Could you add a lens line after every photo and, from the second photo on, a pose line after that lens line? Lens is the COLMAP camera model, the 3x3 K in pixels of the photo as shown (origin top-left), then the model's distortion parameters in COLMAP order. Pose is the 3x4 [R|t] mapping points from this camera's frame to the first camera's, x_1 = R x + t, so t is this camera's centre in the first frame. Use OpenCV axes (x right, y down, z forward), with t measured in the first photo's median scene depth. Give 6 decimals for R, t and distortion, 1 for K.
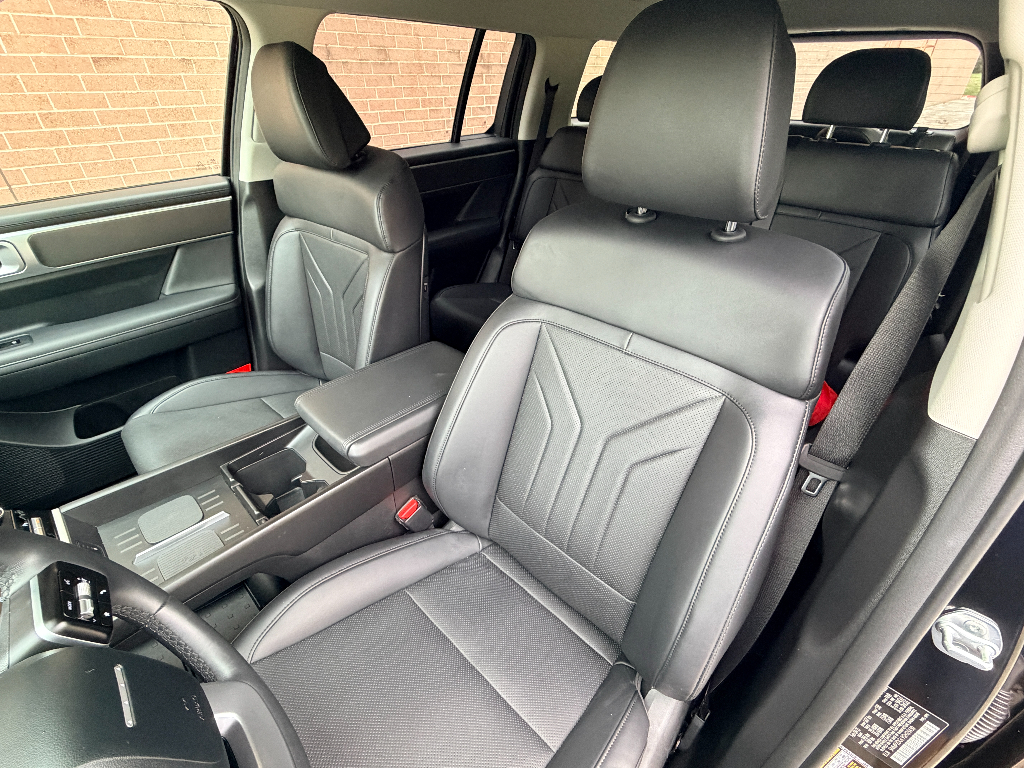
lens RADIAL K [[473.6, 0, 512.0], [0, 473.6, 384.0], [0, 0, 1]] dist [0.004758, 0.000315]
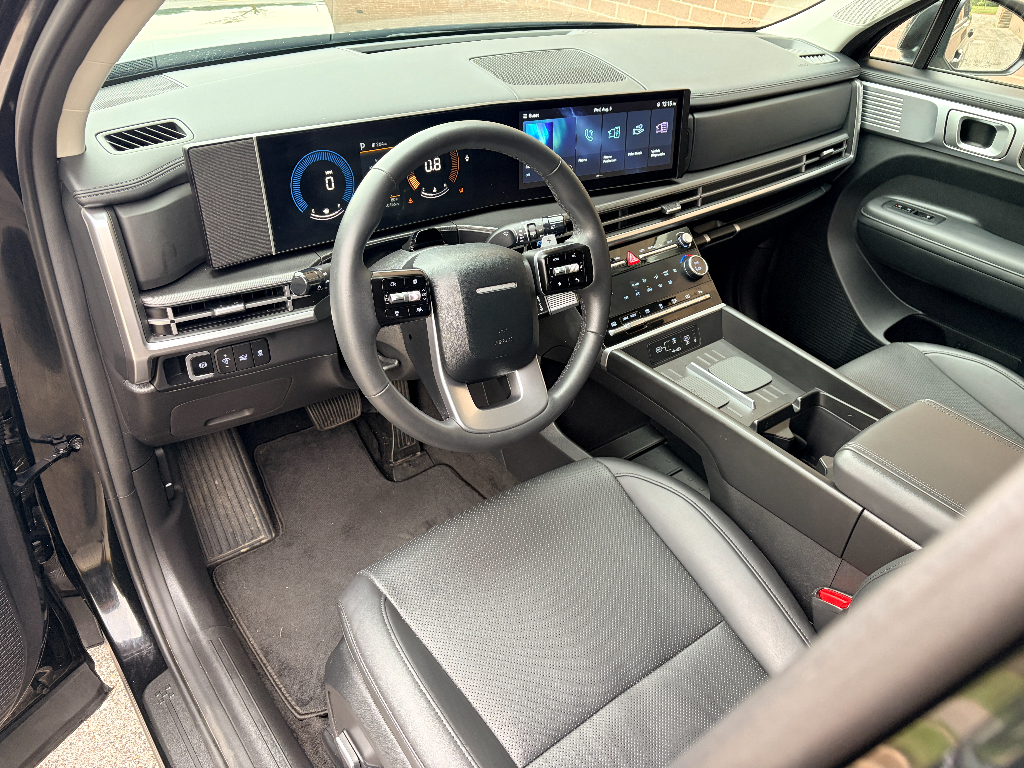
lens RADIAL K [[809.5, 0, 525.0], [0, 809.5, 380.1], [0, 0, 1]] dist [0.018457, 0.009792]
pose [[-0.125164, 0.539268, -0.832781, 0.527976], [-0.612822, 0.618093, 0.492352, -0.186319], [0.780246, 0.571971, 0.253113, 0.169454]]
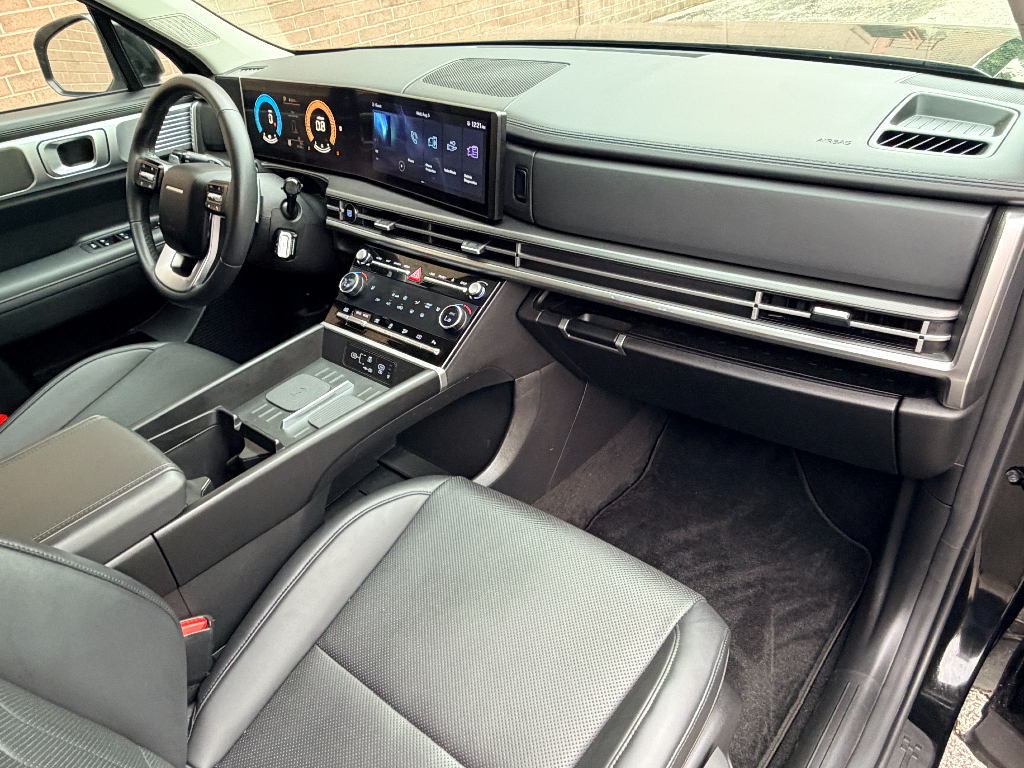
lens RADIAL K [[713.4, 0, 512.0], [0, 713.4, 384.0], [0, 0, 1]] dist [0.000959, 0.004670]
pose [[-0.992114, 0.119237, 0.038642, -0.767767], [0.080947, 0.374129, 0.923837, -0.680824], [0.095699, 0.919679, -0.380830, 1.052887]]
